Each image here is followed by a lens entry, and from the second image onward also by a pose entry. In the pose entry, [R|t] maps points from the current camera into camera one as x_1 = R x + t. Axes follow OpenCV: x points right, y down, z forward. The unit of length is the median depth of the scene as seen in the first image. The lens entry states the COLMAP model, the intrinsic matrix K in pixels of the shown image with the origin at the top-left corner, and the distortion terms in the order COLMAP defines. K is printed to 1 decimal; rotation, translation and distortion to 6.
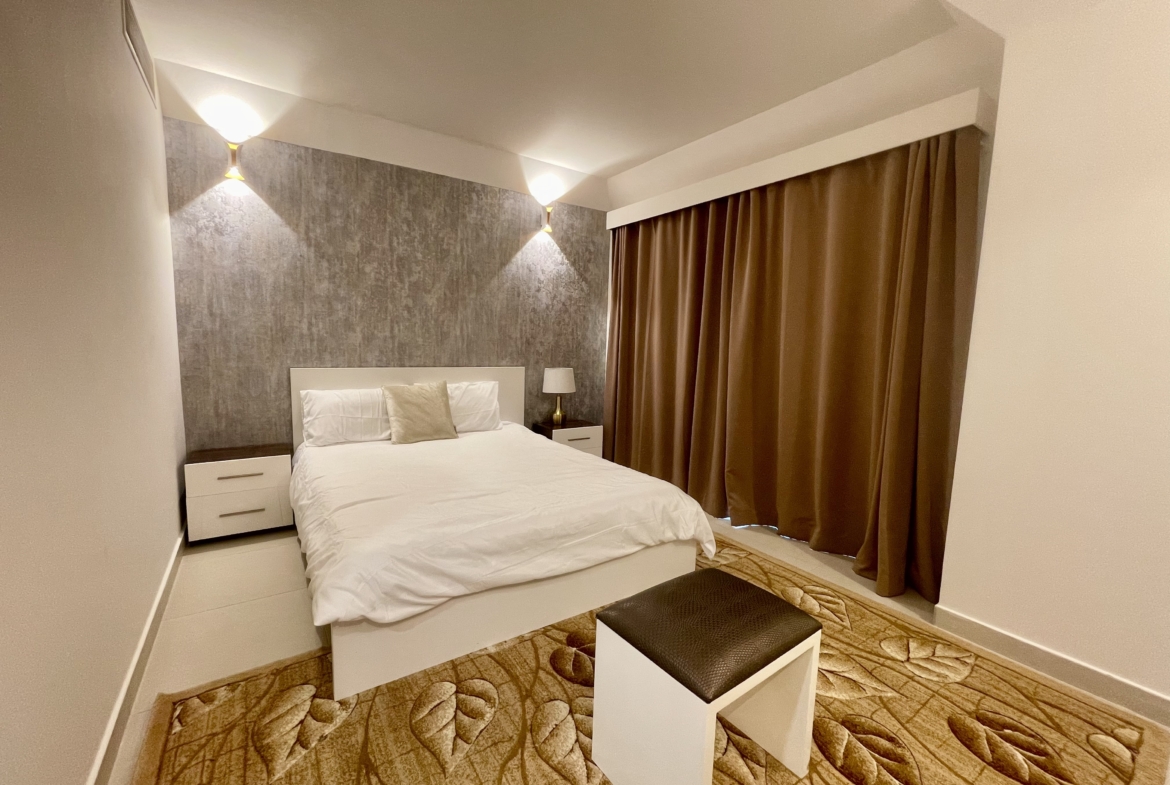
lens RADIAL K [[460.8, 0, 585.0], [0, 460.8, 392.5], [0, 0, 1]] dist [-0.011035, 0.000173]
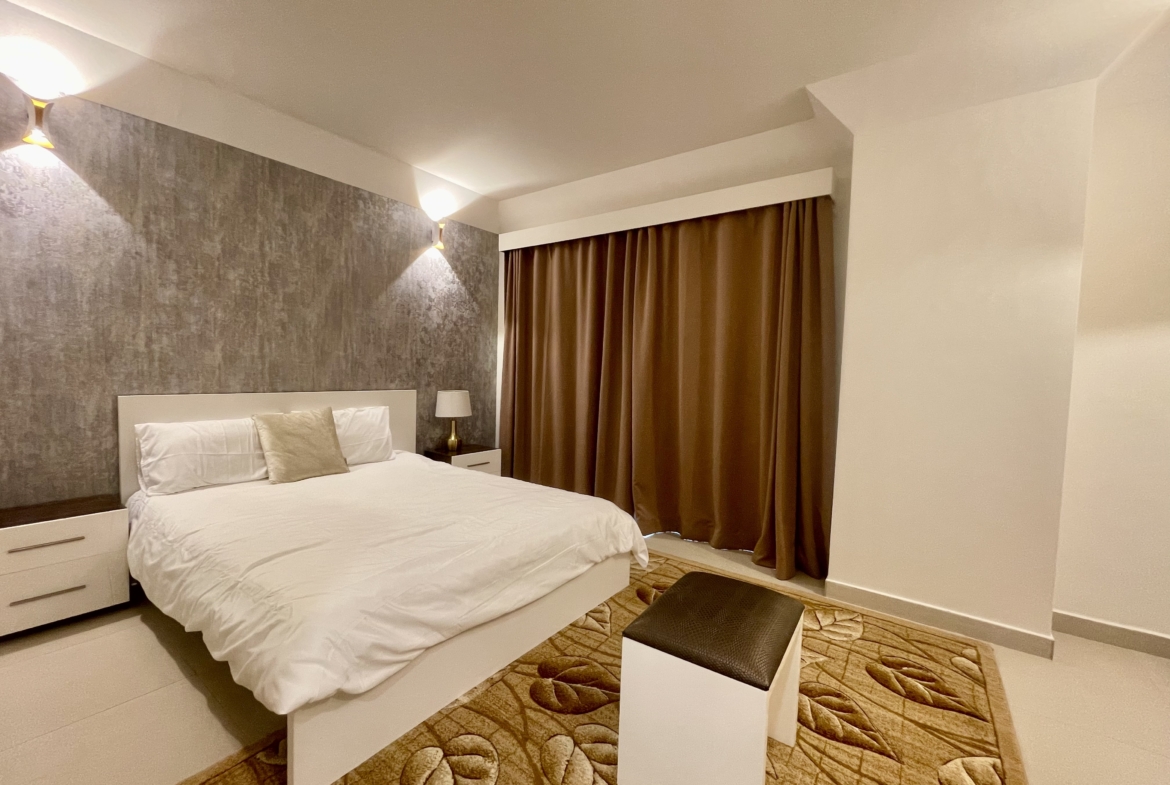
lens RADIAL K [[460.1, 0, 585.0], [0, 460.1, 392.5], [0, 0, 1]] dist [-0.018241, 0.006053]
pose [[0.945607, -0.017529, 0.324838, -0.151590], [0.033484, 0.998488, -0.043591, 0.001360], [-0.323583, 0.052097, 0.944765, 0.024327]]
